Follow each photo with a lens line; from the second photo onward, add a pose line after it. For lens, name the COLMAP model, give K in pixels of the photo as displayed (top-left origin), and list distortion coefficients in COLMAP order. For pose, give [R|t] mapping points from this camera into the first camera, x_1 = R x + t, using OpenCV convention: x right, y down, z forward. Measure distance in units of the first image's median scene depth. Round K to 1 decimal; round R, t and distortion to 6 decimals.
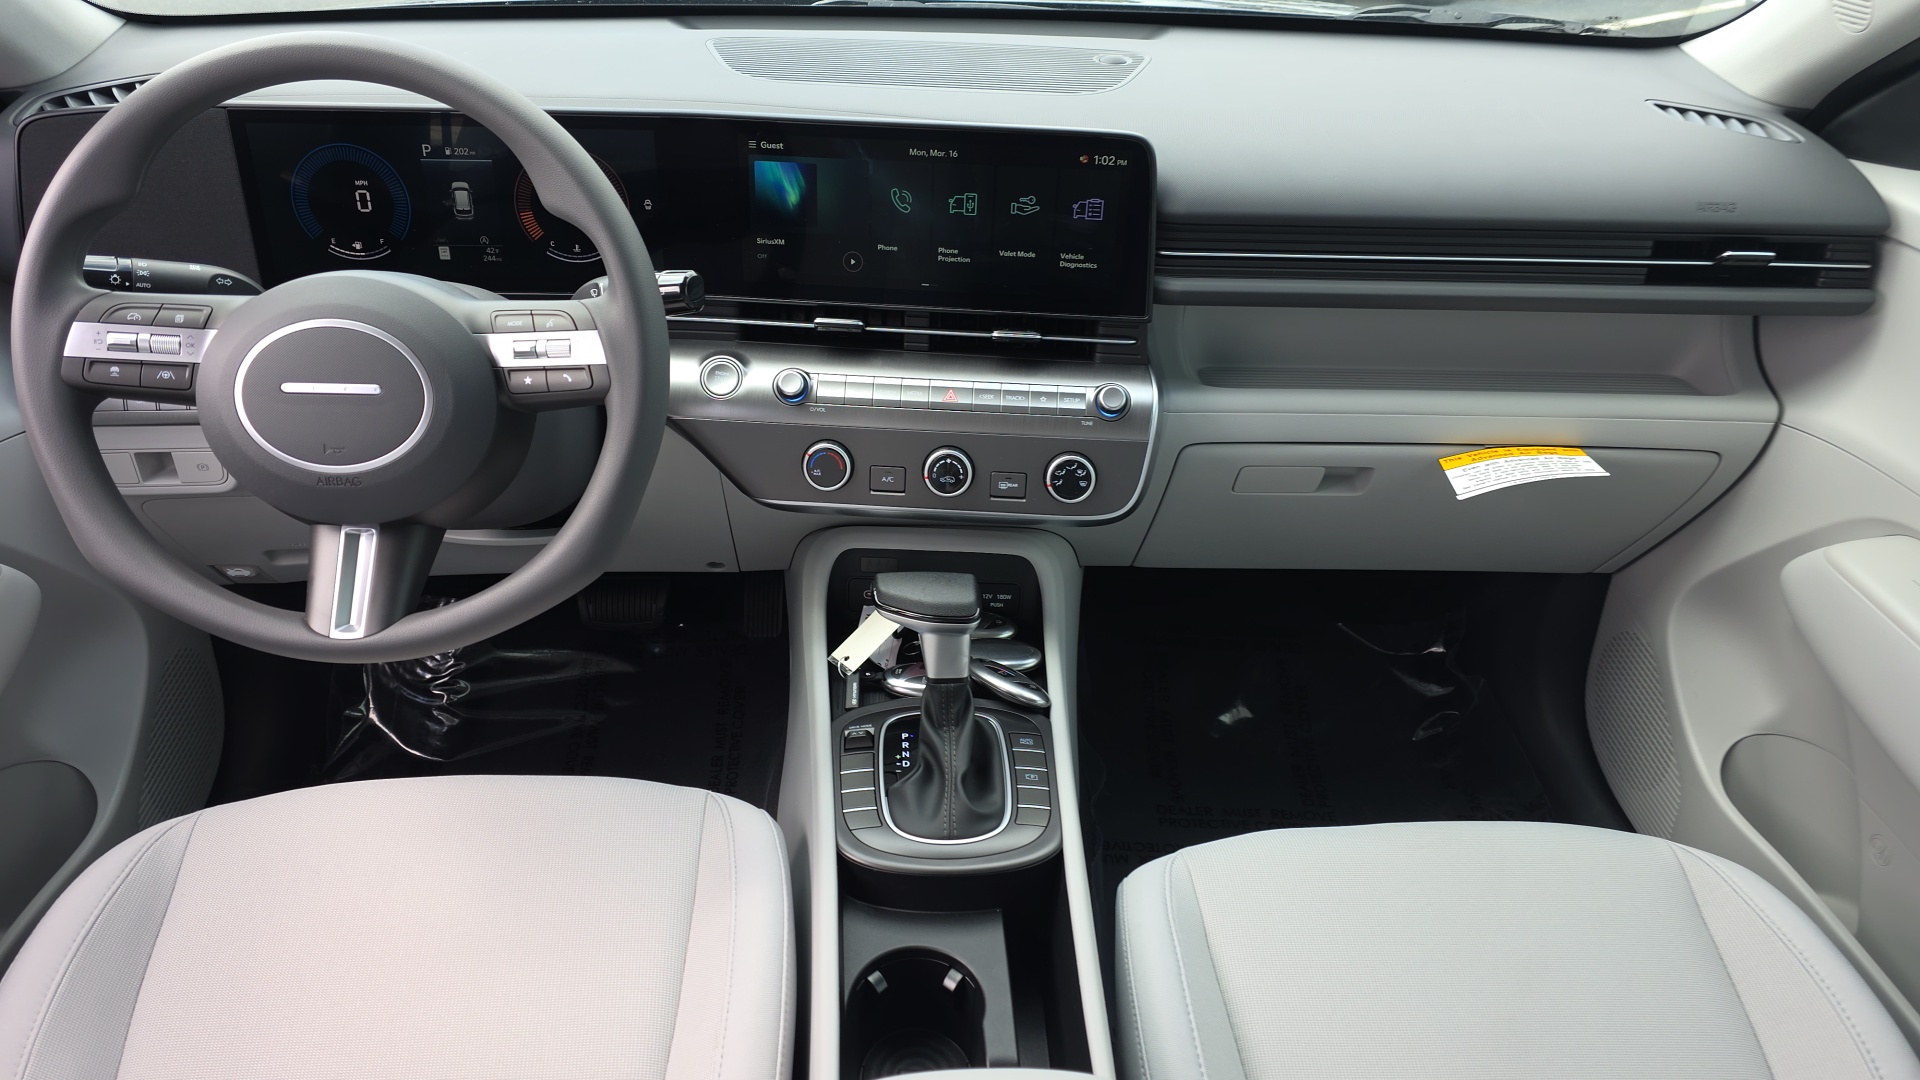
lens RADIAL K [[1291.4, 0, 923.4], [0, 1291.4, 532.4], [0, 0, 1]] dist [0.076142, -0.058869]
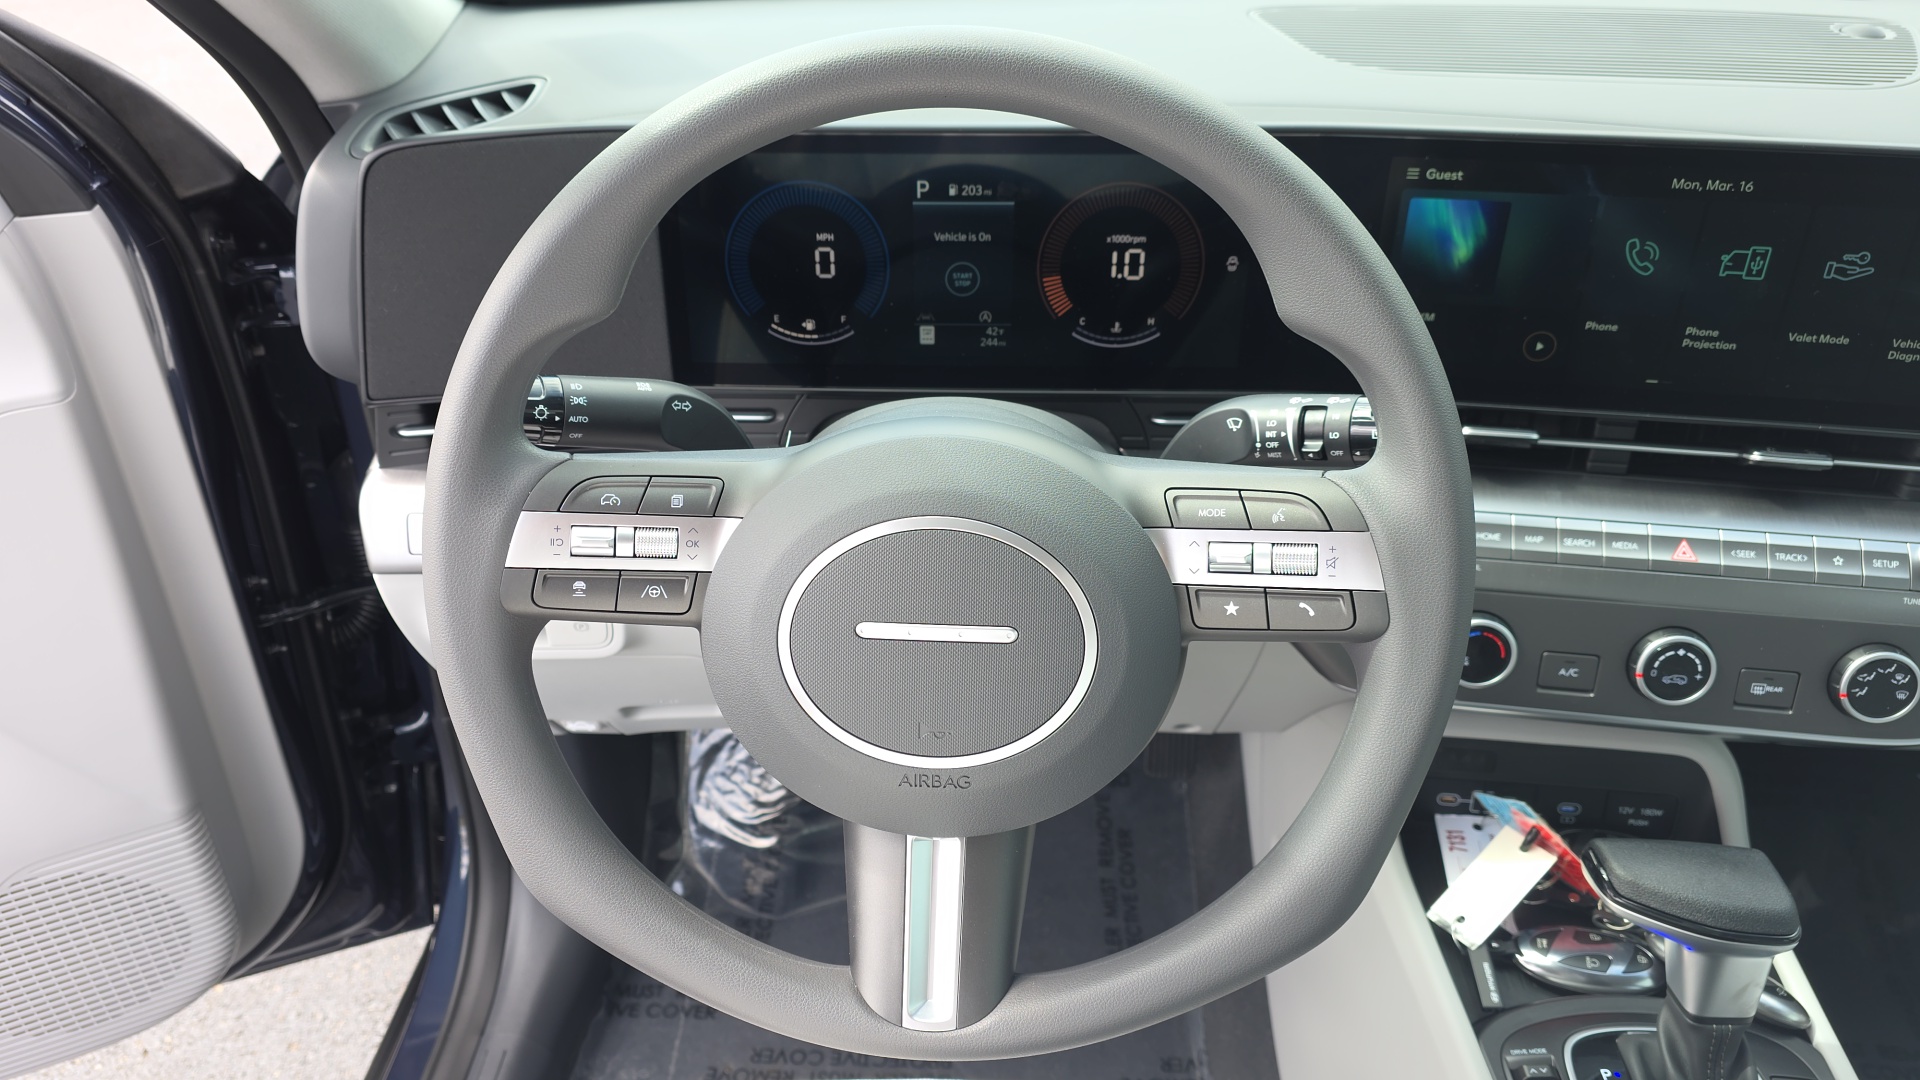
lens RADIAL K [[1320.2, 0, 934.9], [0, 1320.2, 526.9], [0, 0, 1]] dist [0.062147, -0.066458]
pose [[0.996089, 0.020678, -0.085904, -0.307411], [-0.018630, 0.999524, 0.024578, -0.132063], [0.086371, -0.022882, 0.996000, 0.306716]]
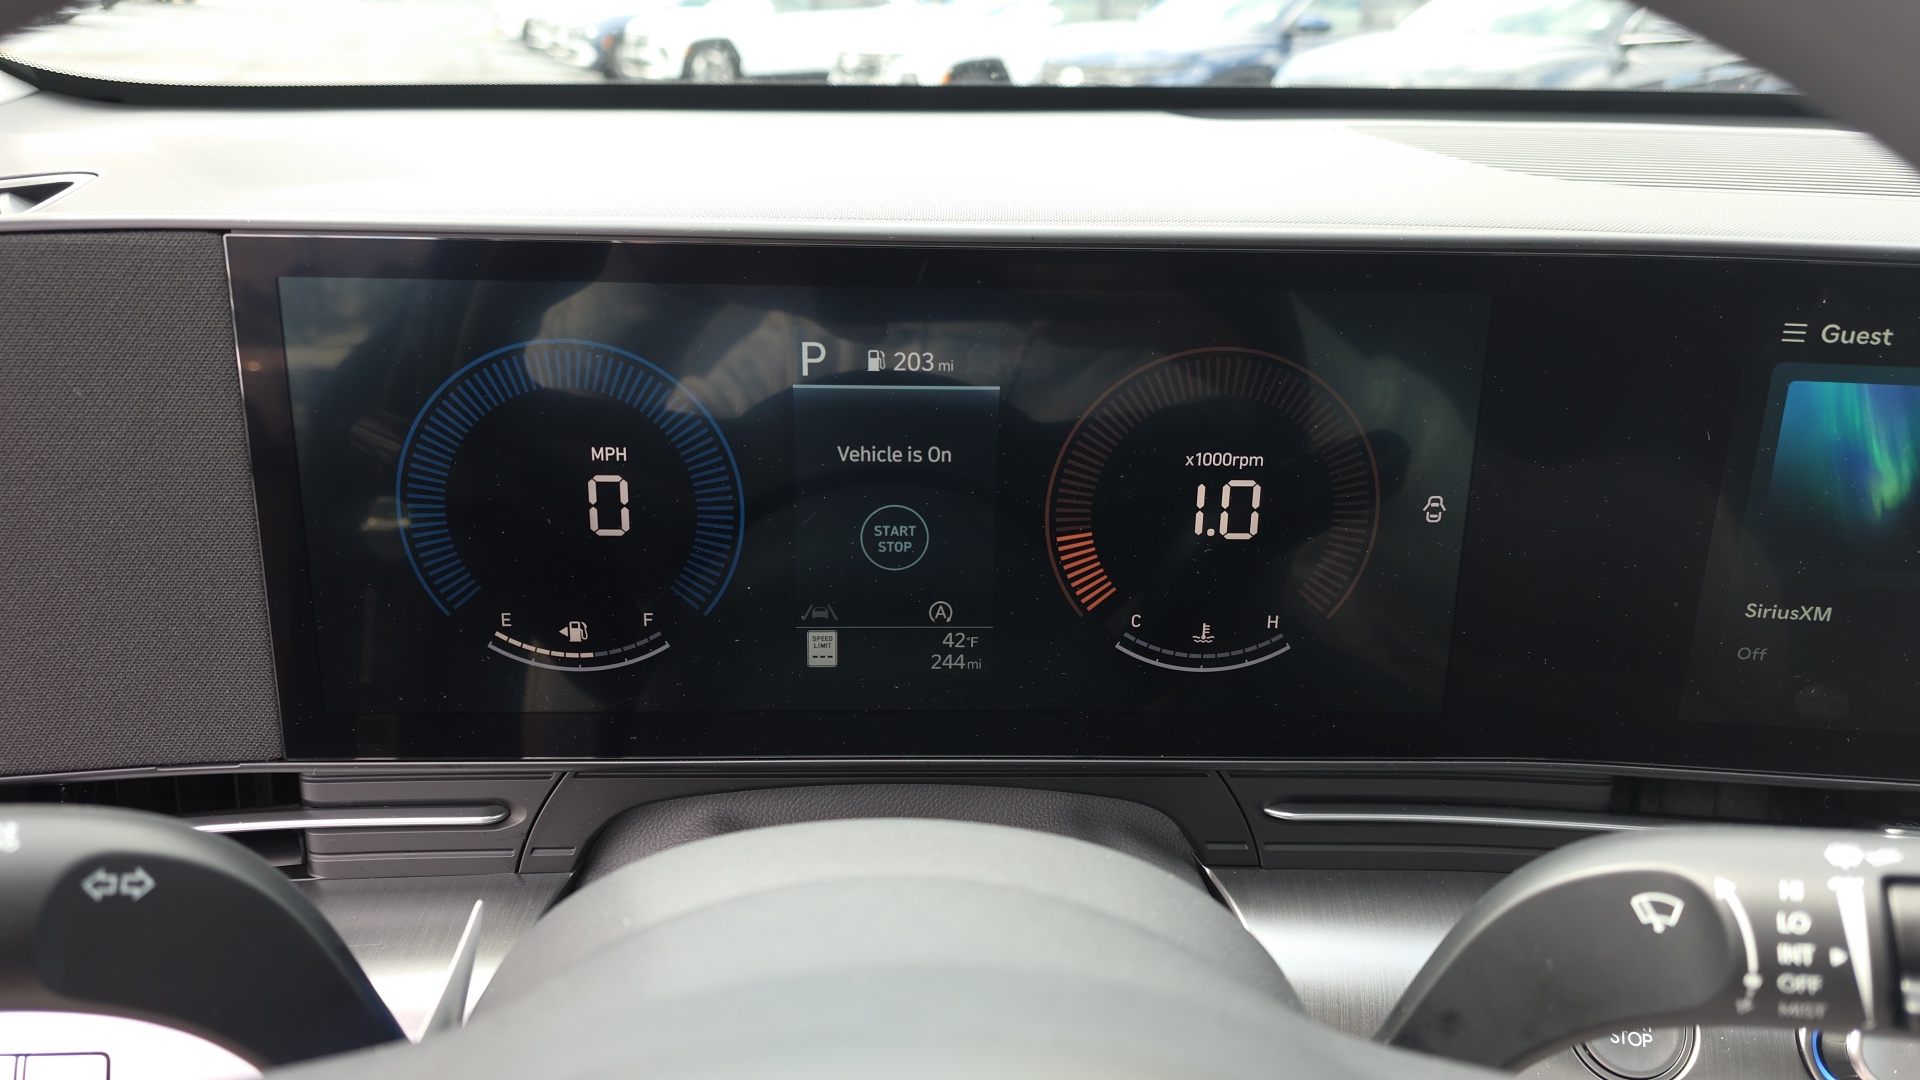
lens RADIAL K [[1320.2, 0, 934.9], [0, 1320.2, 526.9], [0, 0, 1]] dist [0.062147, -0.066458]
pose [[0.999983, 0.002238, -0.005467, -0.343550], [-0.003203, 0.983019, -0.183475, -0.186507], [0.004964, 0.183489, 0.983009, 0.672439]]
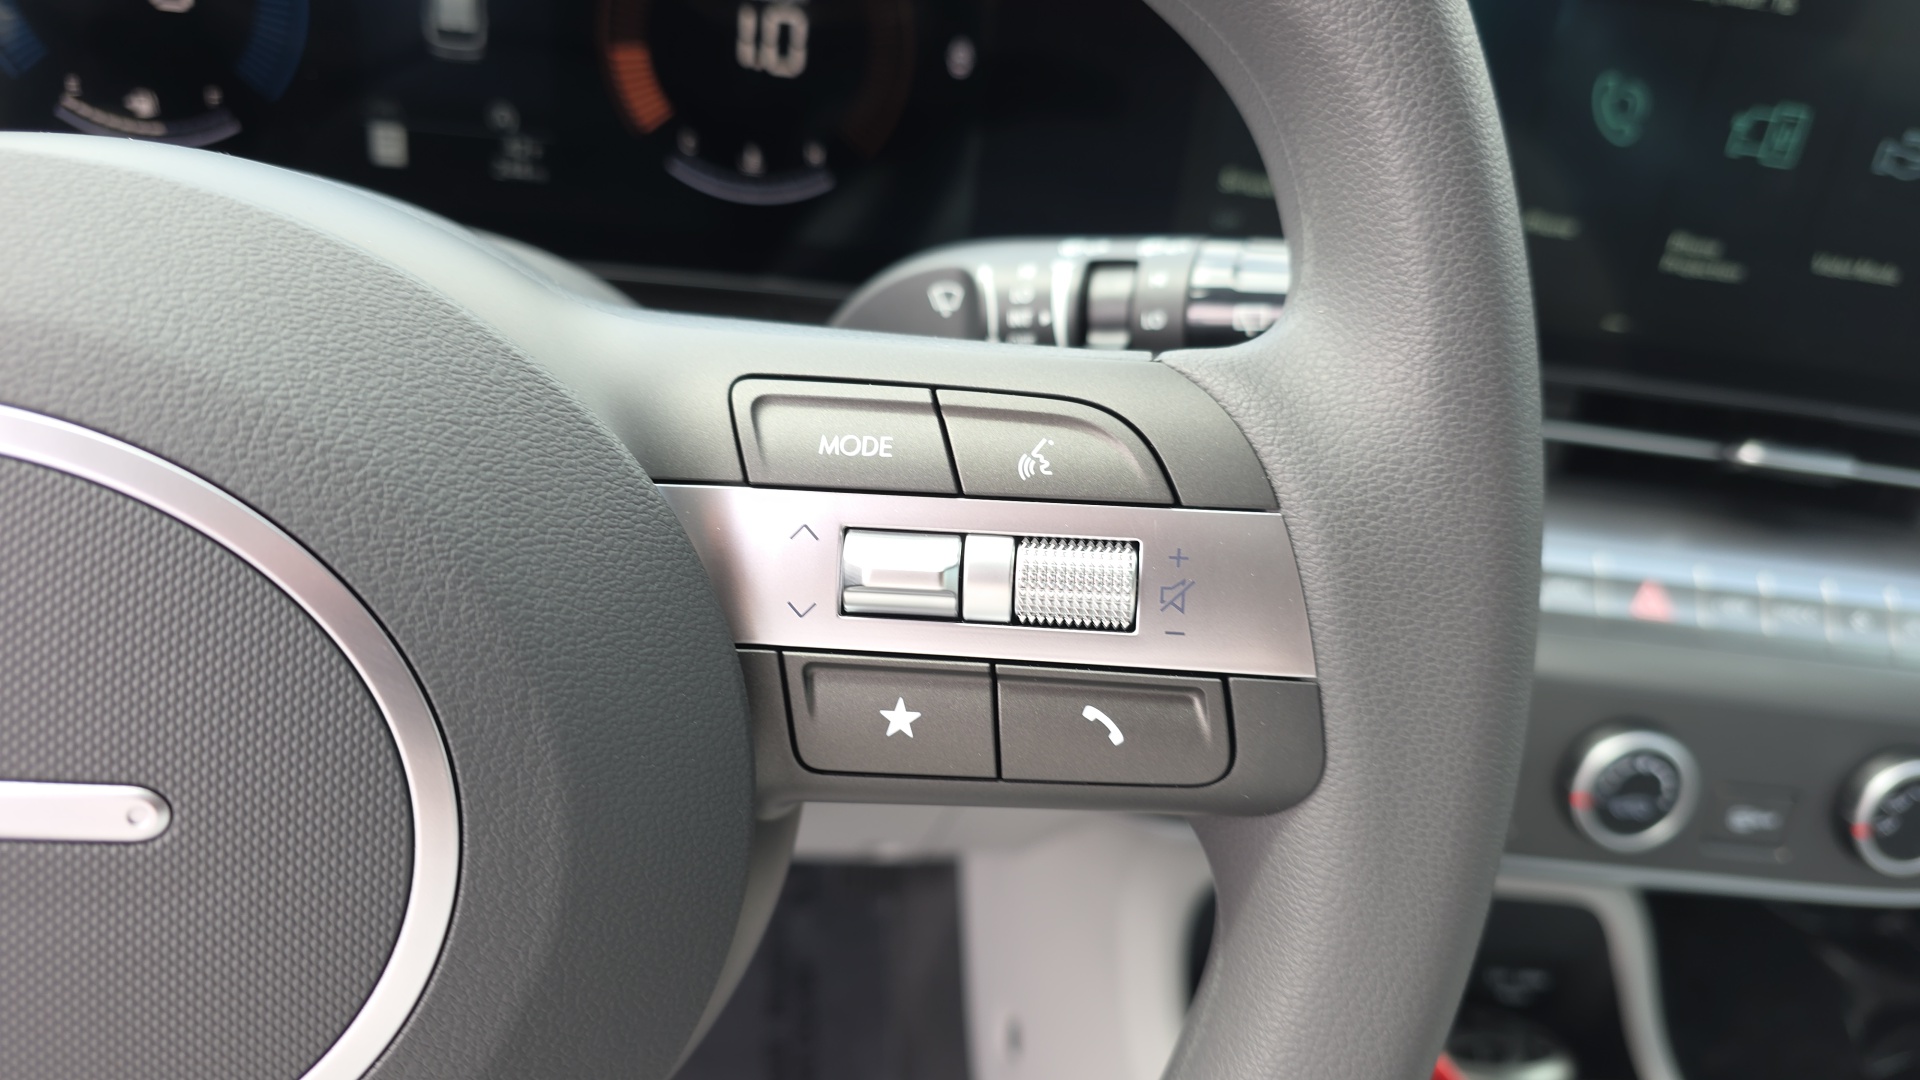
lens RADIAL K [[1379.9, 0, 960.0], [0, 1379.9, 540.0], [0, 0, 1]] dist [-0.002860, -0.005127]
pose [[0.990817, 0.057001, 0.122608, -0.256334], [-0.057346, 0.998354, -0.000712, -0.115915], [-0.122447, -0.006326, 0.992455, 0.616240]]
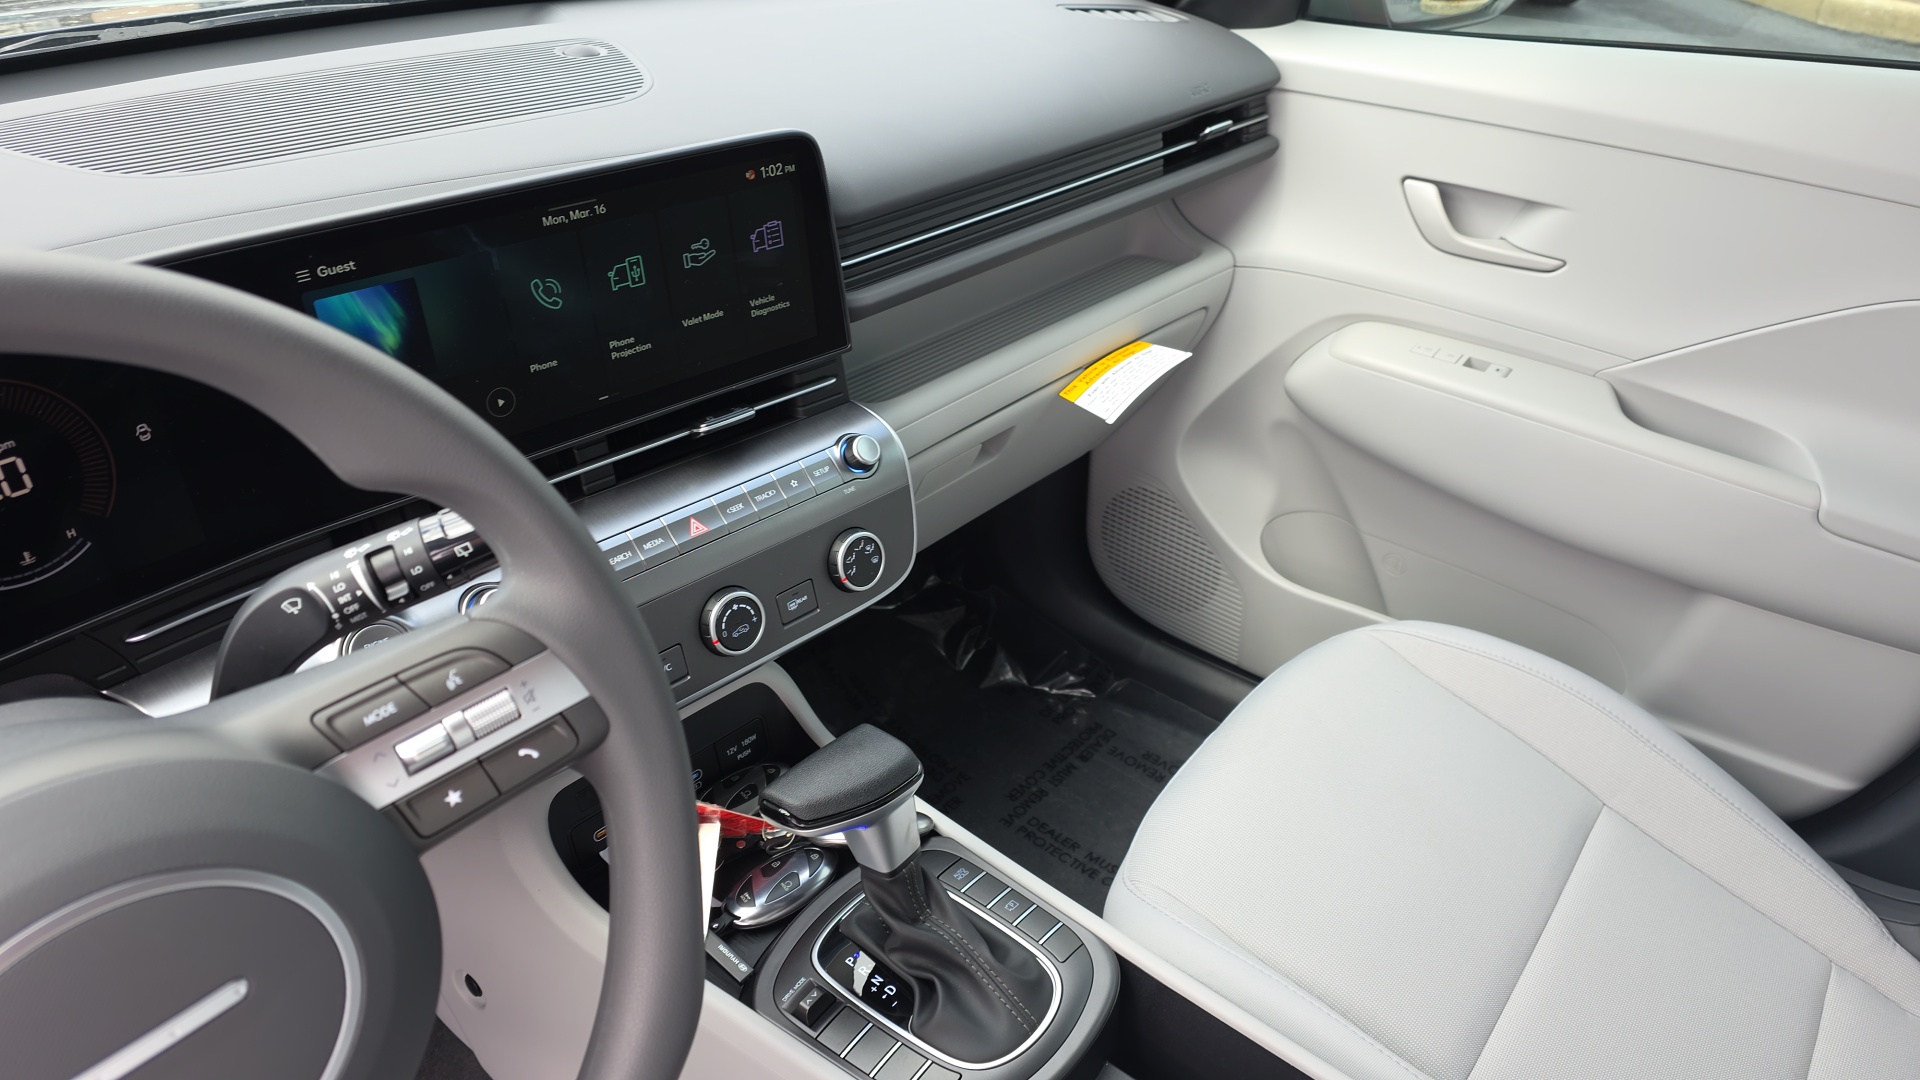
lens RADIAL K [[1304.8, 0, 960.0], [0, 1304.8, 540.0], [0, 0, 1]] dist [0.081071, -0.080244]
pose [[0.650730, -0.405367, 0.642049, -0.372848], [0.386130, 0.904738, 0.179869, -0.180516], [-0.653799, 0.130869, 0.745265, 0.362876]]
